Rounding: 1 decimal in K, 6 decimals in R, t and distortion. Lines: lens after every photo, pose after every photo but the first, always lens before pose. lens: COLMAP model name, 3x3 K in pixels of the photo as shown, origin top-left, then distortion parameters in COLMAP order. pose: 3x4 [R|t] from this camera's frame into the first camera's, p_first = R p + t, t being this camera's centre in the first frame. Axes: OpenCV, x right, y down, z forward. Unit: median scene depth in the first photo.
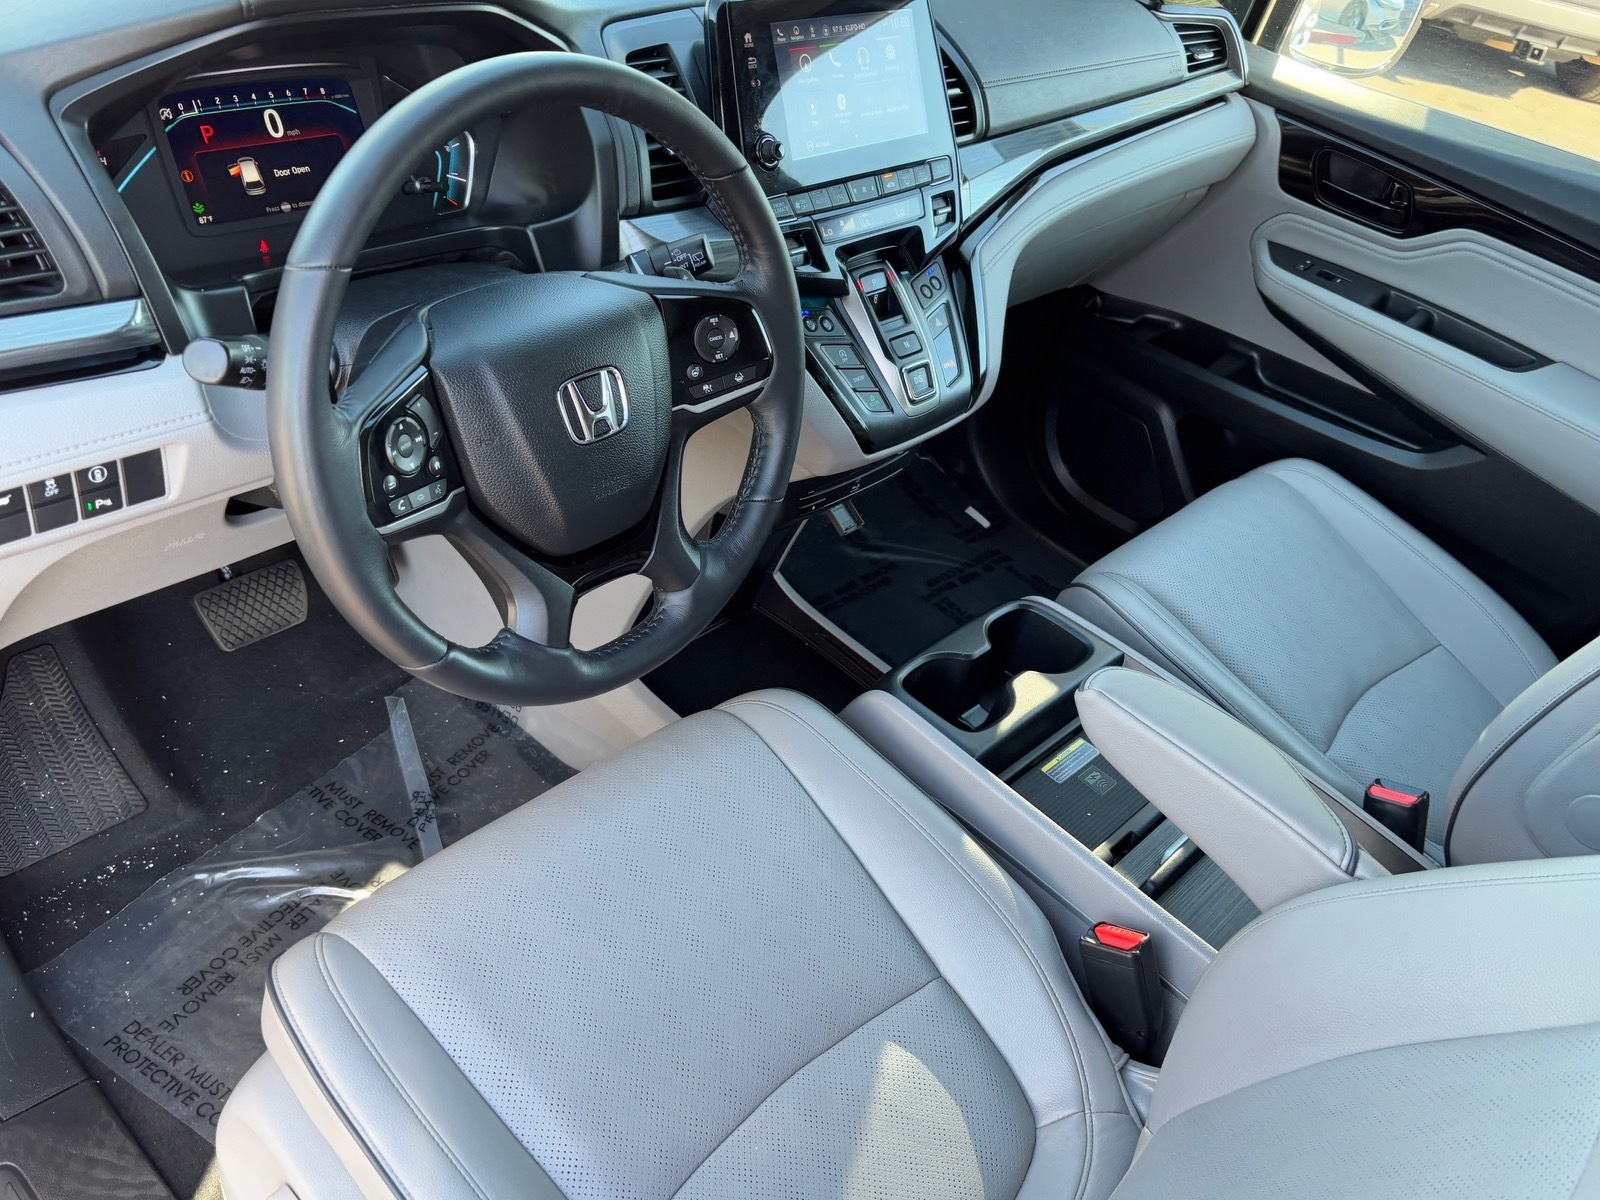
lens RADIAL K [[1374.5, 0, 800.5], [0, 1374.5, 614.9], [0, 0, 1]] dist [0.022846, -0.022964]
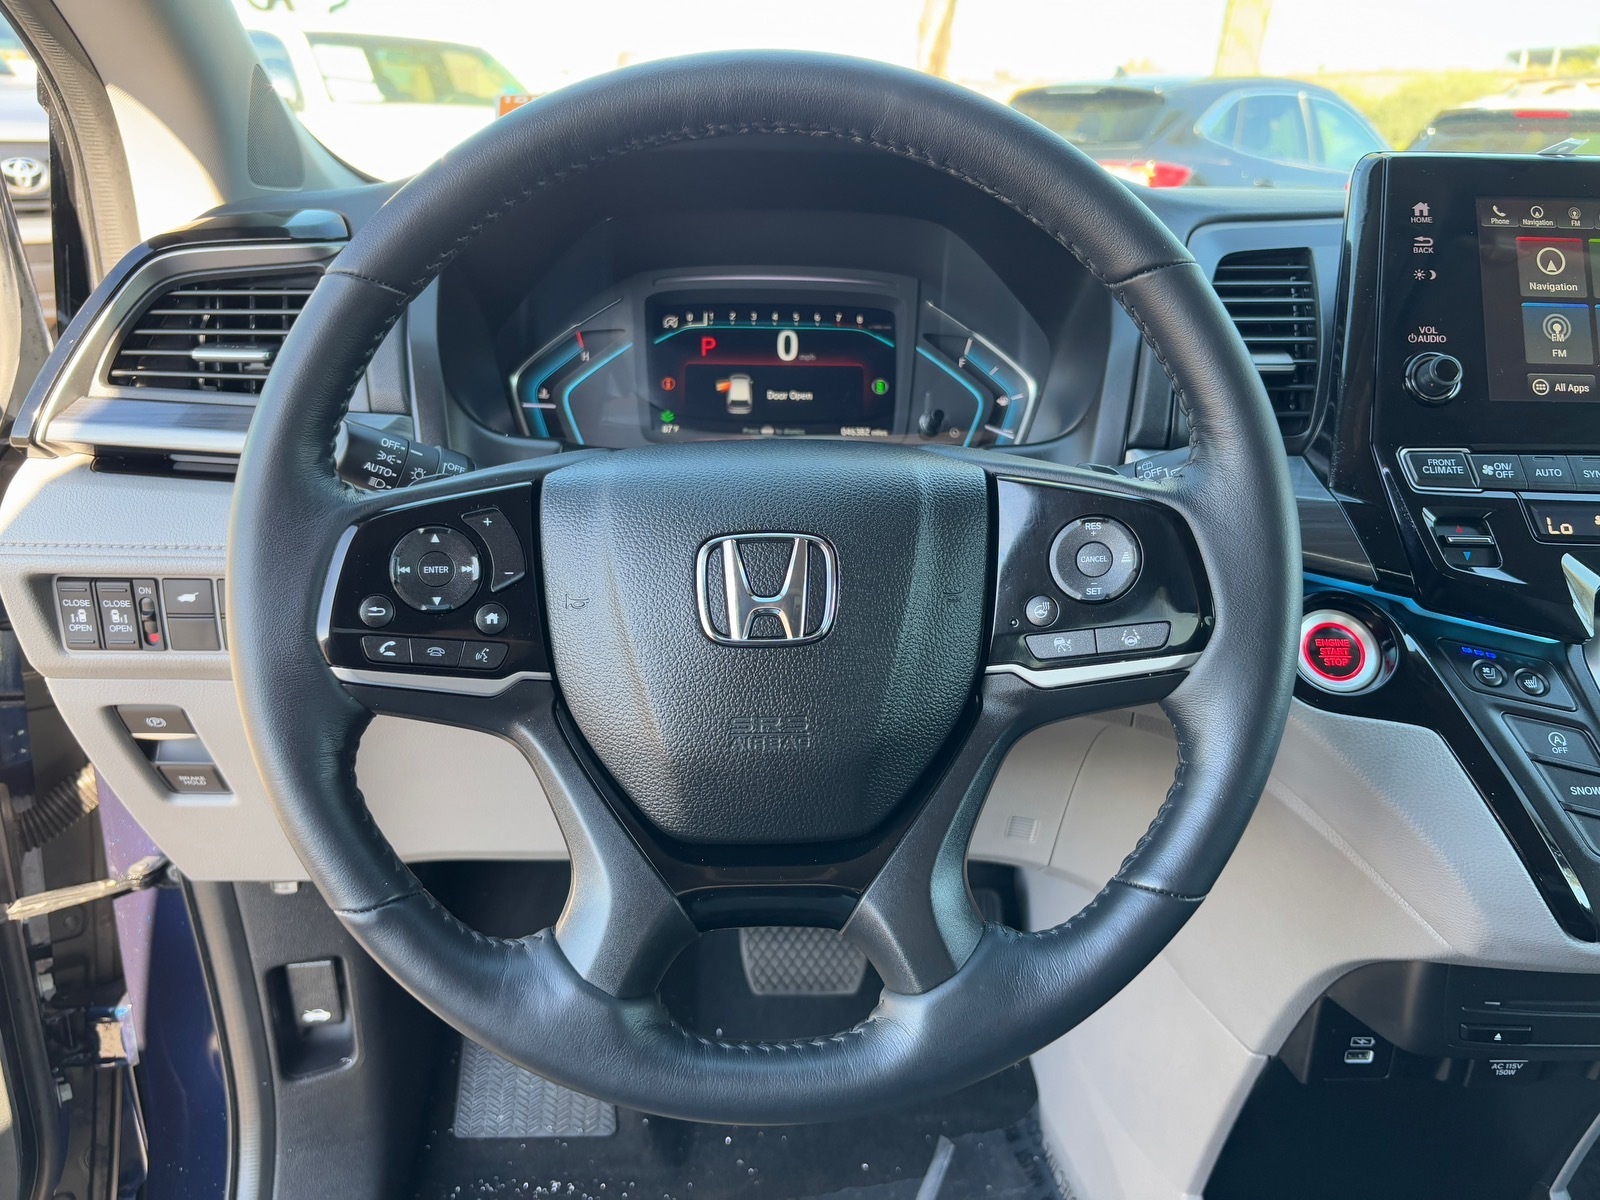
lens RADIAL K [[1227.2, 0, 791.1], [0, 1227.2, 598.4], [0, 0, 1]] dist [0.031115, -0.046364]
pose [[0.678265, 0.072419, -0.731240, 0.191556], [-0.360430, 0.899985, -0.245188, -0.019345], [0.640349, 0.429863, 0.636530, 0.539914]]
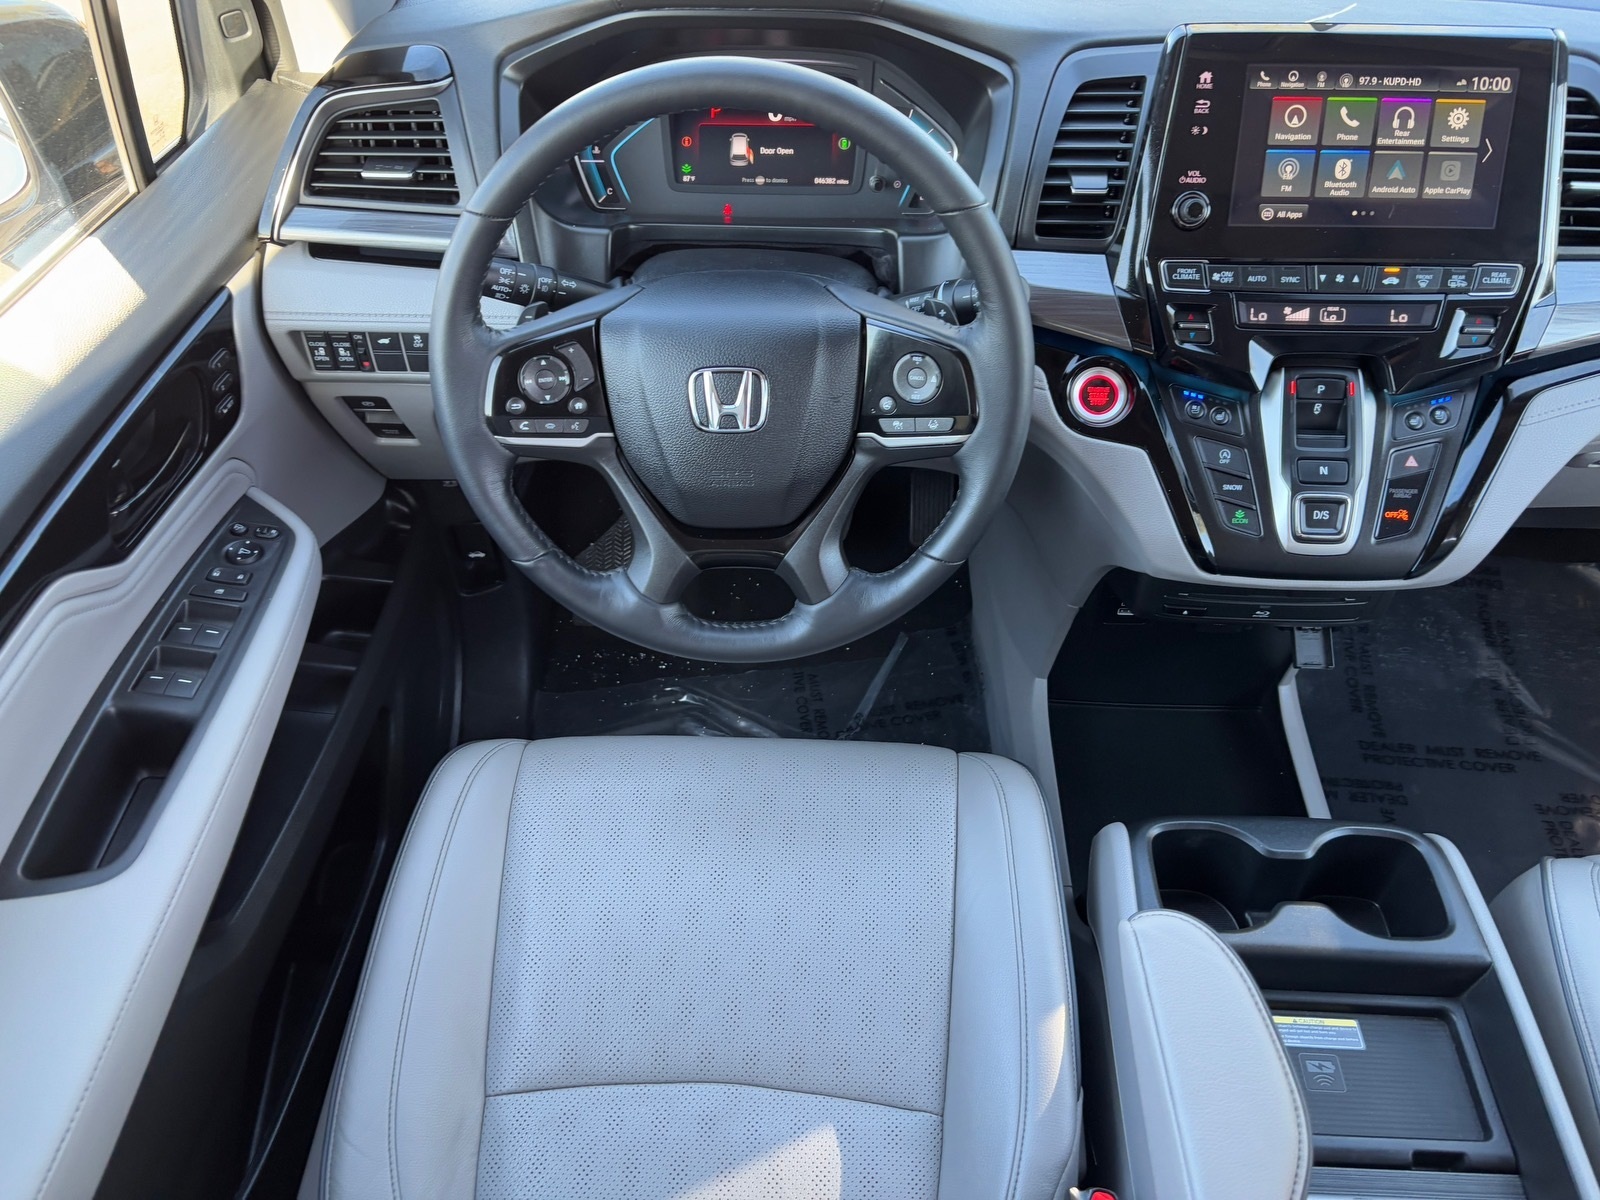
lens RADIAL K [[1227.2, 0, 785.3], [0, 1227.2, 610.7], [0, 0, 1]] dist [0.031115, -0.046364]
pose [[0.628291, 0.391488, -0.672300, 0.457992], [-0.371958, 0.910155, 0.182385, -0.154053], [0.683299, 0.135477, 0.717460, 0.300987]]
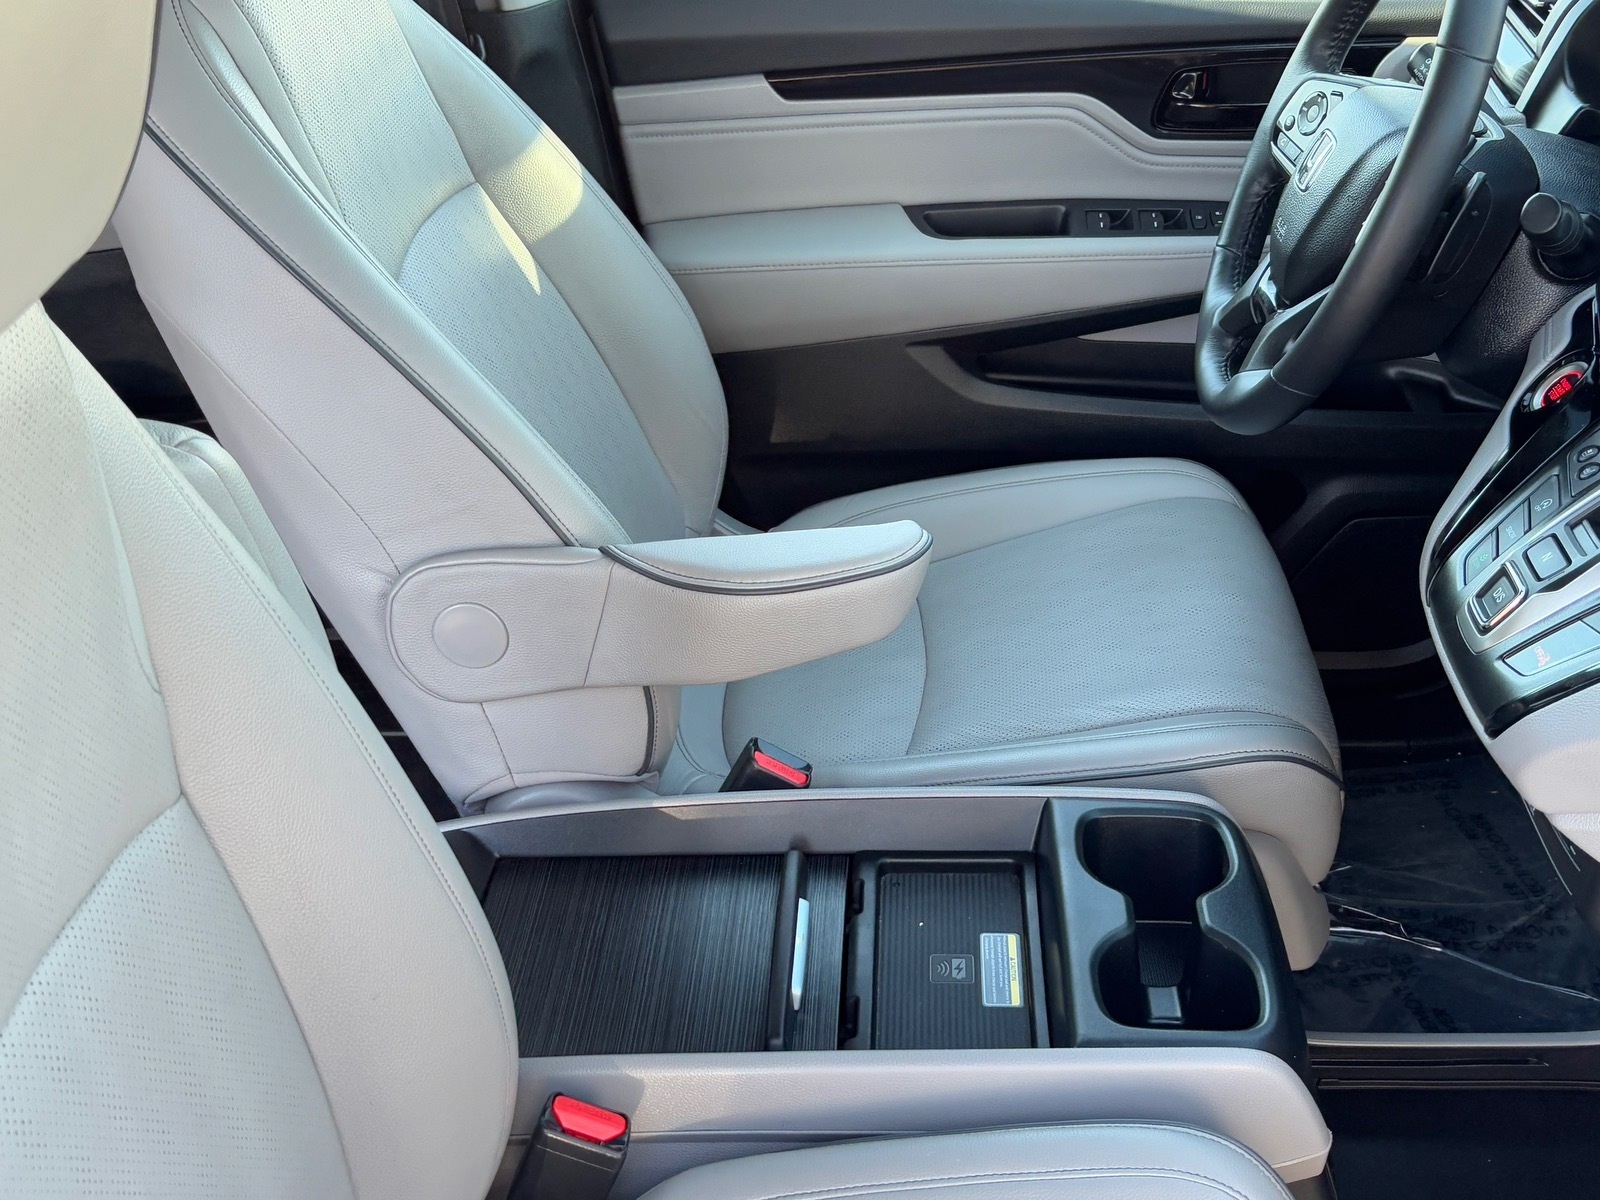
lens RADIAL K [[1994.8, 0, 790.2], [0, 1994.8, 613.7], [0, 0, 1]] dist [0.091804, 0.000000]
pose [[-0.762115, 0.161457, -0.626987, 1.024874], [-0.482325, 0.504438, 0.716174, -0.756819], [0.431907, 0.848218, -0.306565, 1.310103]]
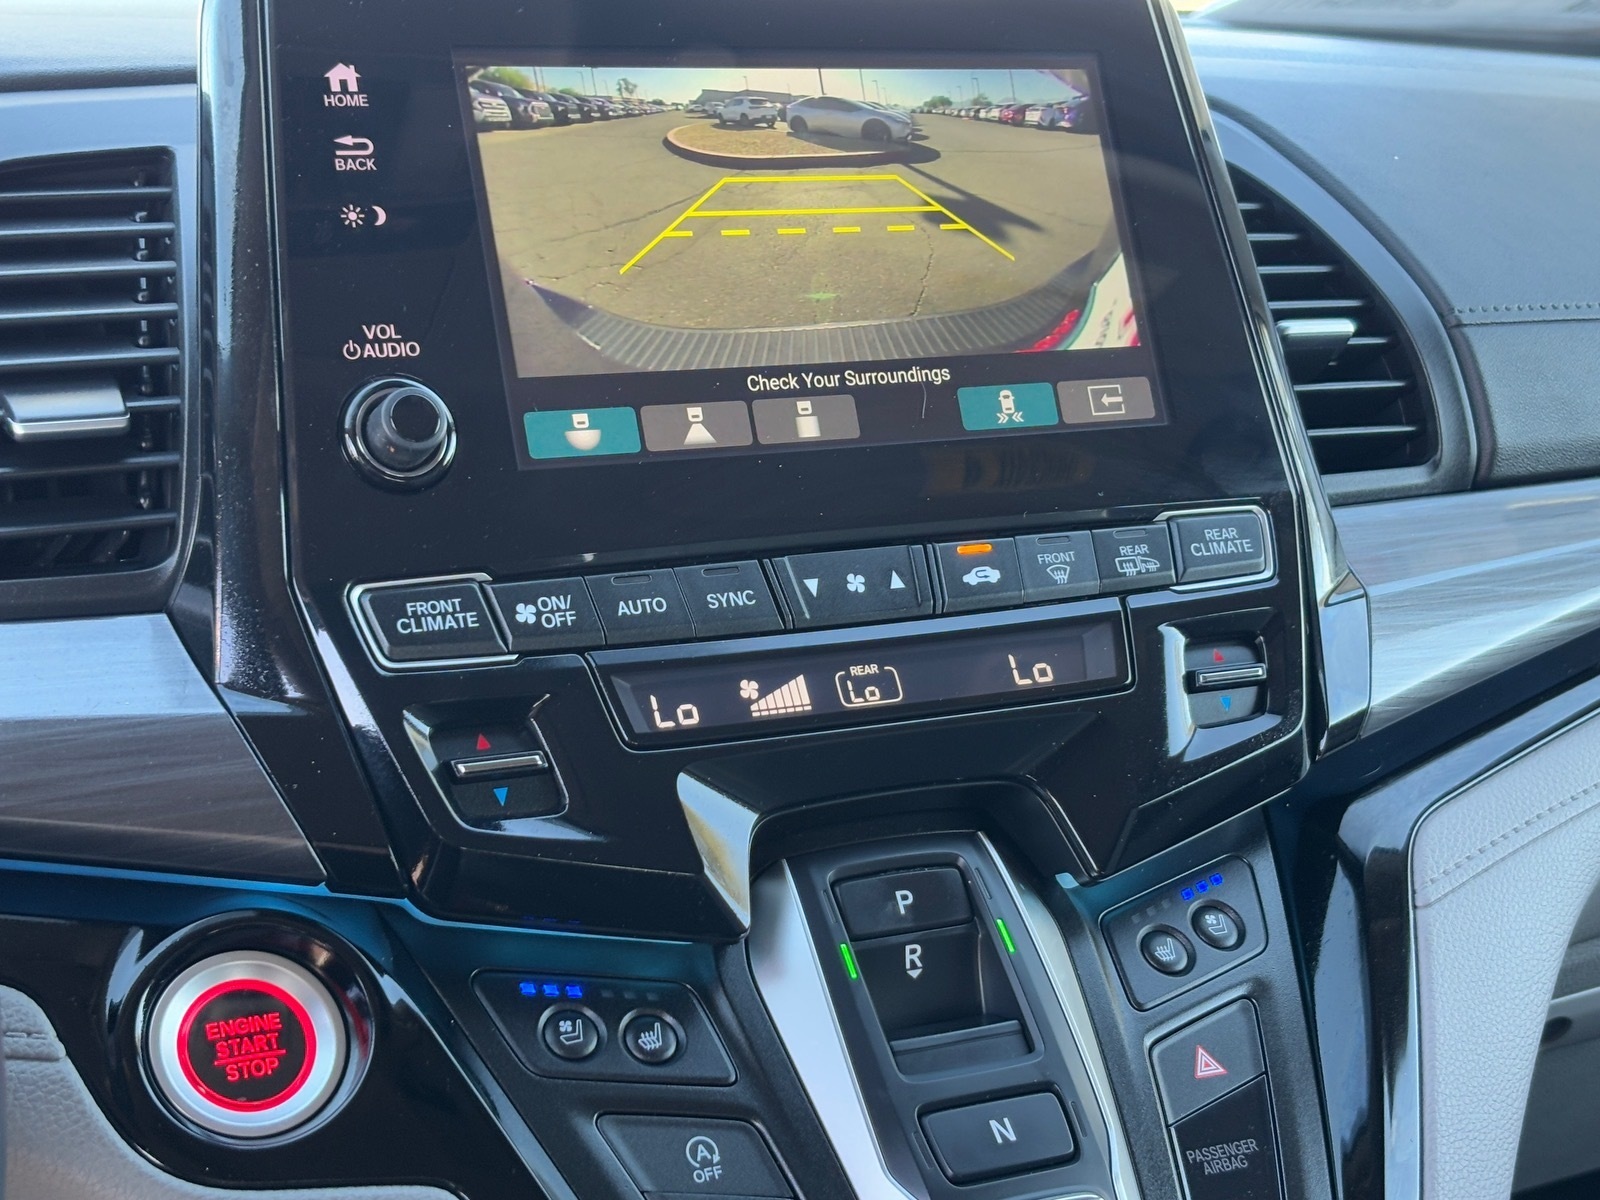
lens RADIAL K [[2485.1, 0, 772.9], [0, 2485.1, 643.7], [0, 0, 1]] dist [0.157690, 0.000000]
pose [[0.922748, -0.047408, -0.382477, 0.252068], [-0.113215, 0.915278, -0.386587, -0.107080], [0.368400, 0.400024, 0.839203, 0.630402]]
